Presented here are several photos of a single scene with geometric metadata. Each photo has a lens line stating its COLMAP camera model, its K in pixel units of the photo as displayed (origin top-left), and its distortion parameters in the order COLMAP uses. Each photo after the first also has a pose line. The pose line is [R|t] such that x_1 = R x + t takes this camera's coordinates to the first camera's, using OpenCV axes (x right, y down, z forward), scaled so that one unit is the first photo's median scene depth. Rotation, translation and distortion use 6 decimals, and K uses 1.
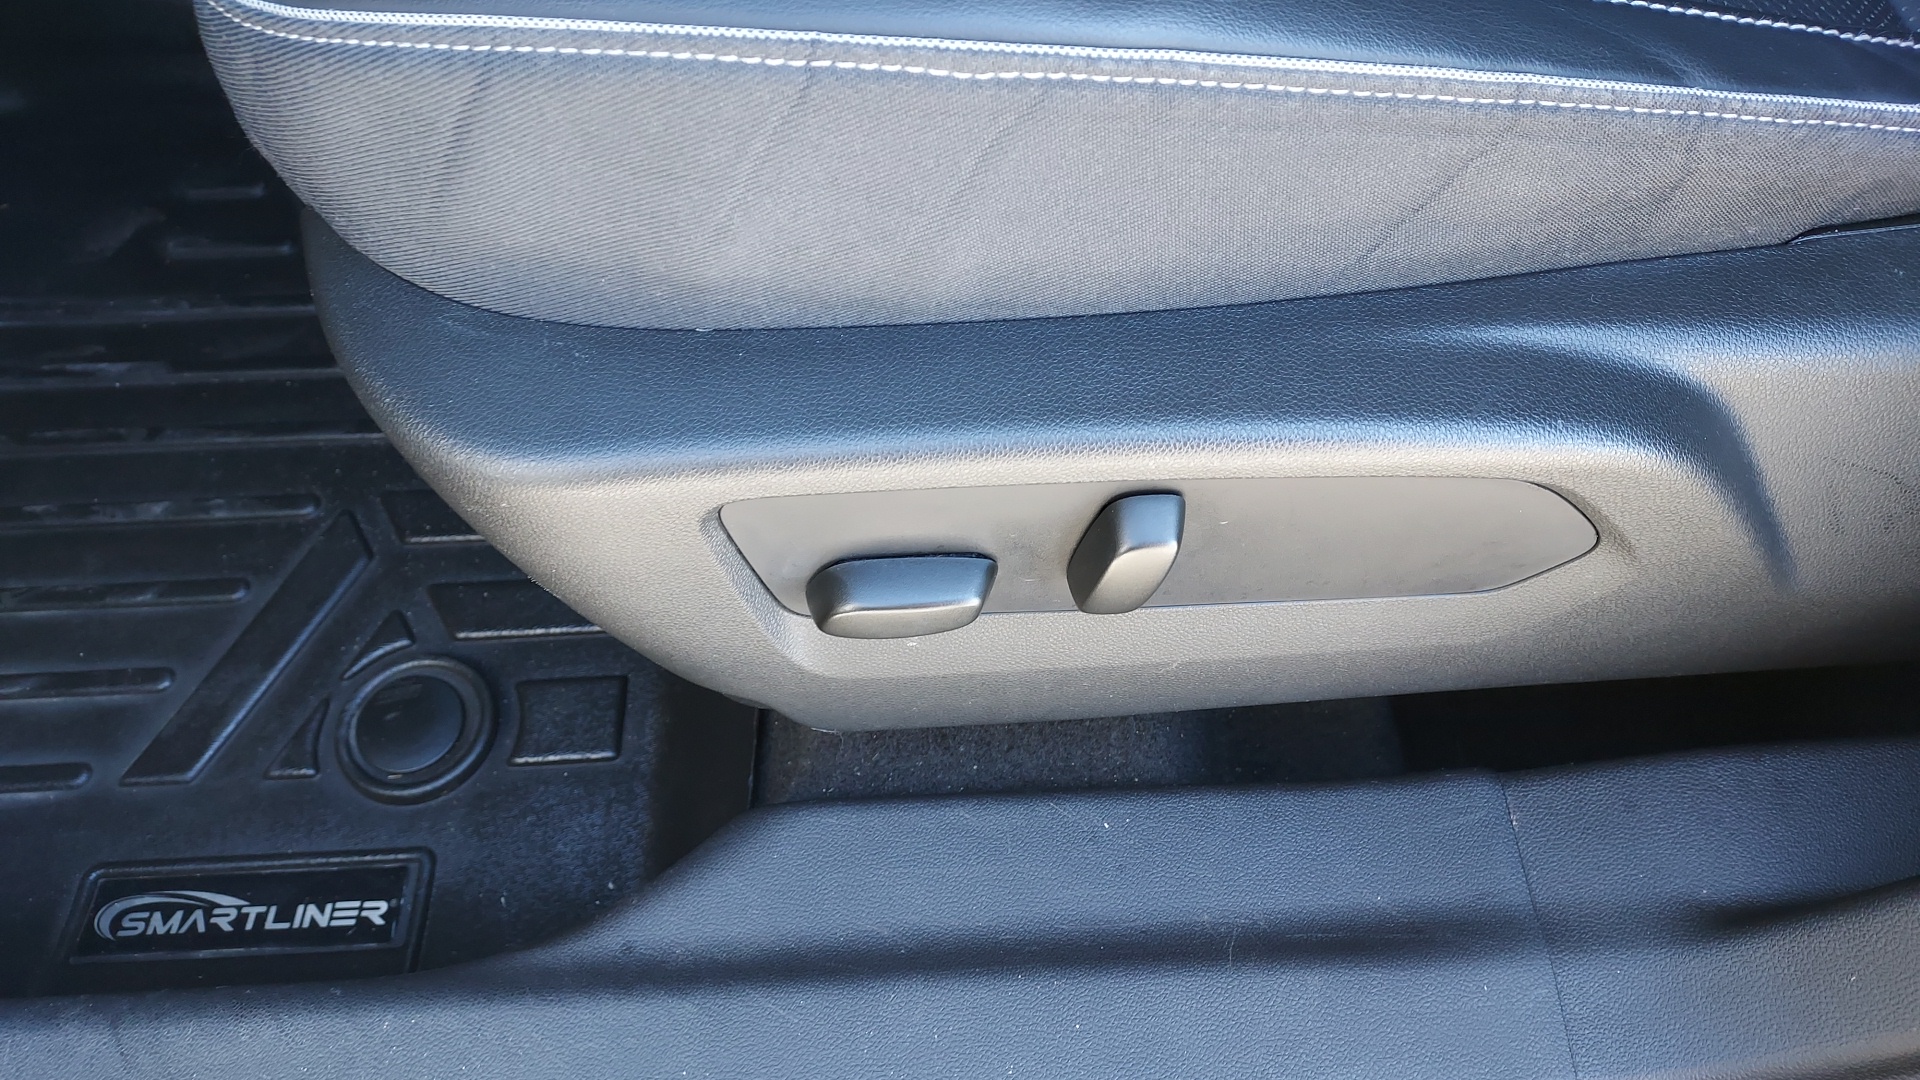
lens RADIAL K [[1357.8, 0, 960.0], [0, 1357.8, 540.0], [0, 0, 1]] dist [-0.002604, 0.065045]
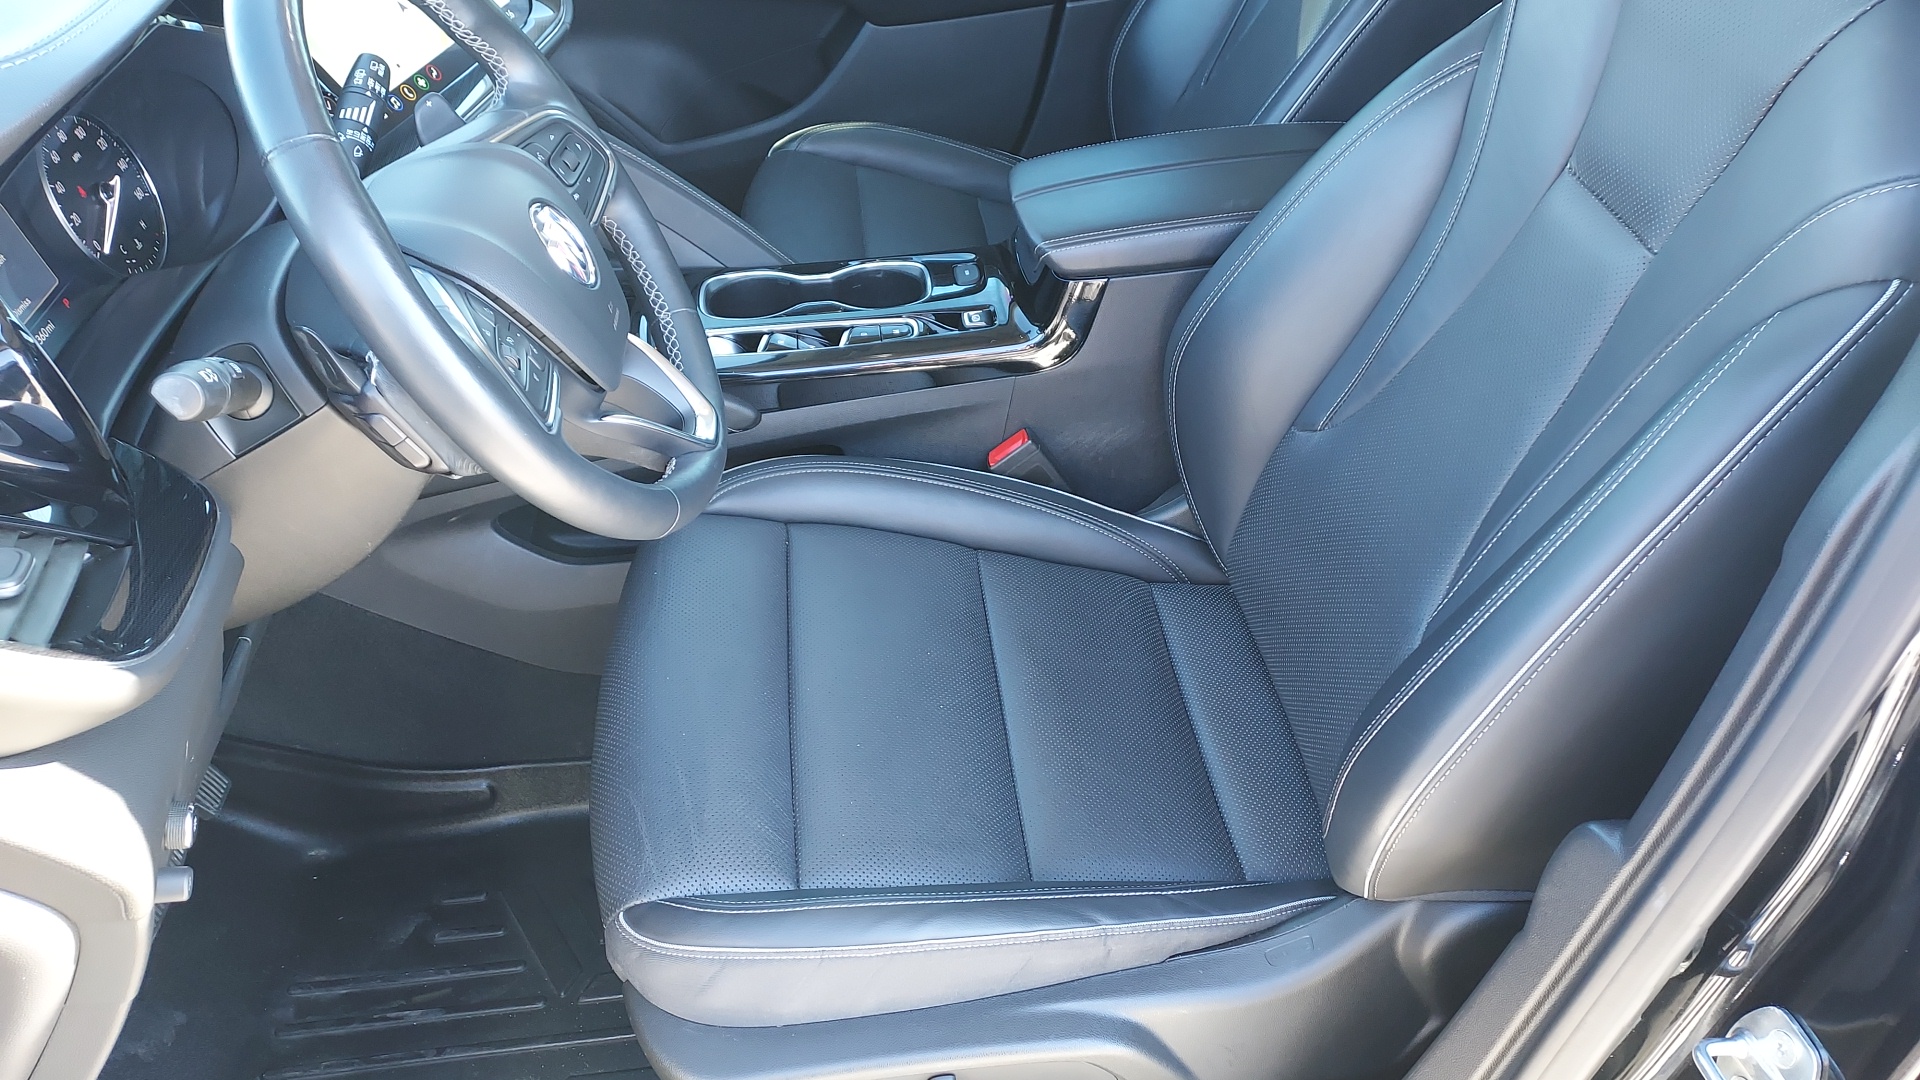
lens RADIAL K [[1357.8, 0, 960.0], [0, 1357.8, 540.0], [0, 0, 1]] dist [-0.002604, 0.065045]
pose [[0.996604, -0.043874, 0.069686, 0.016802], [0.064521, 0.941862, -0.329747, -0.075790], [-0.051168, 0.333124, 0.941494, -1.013413]]
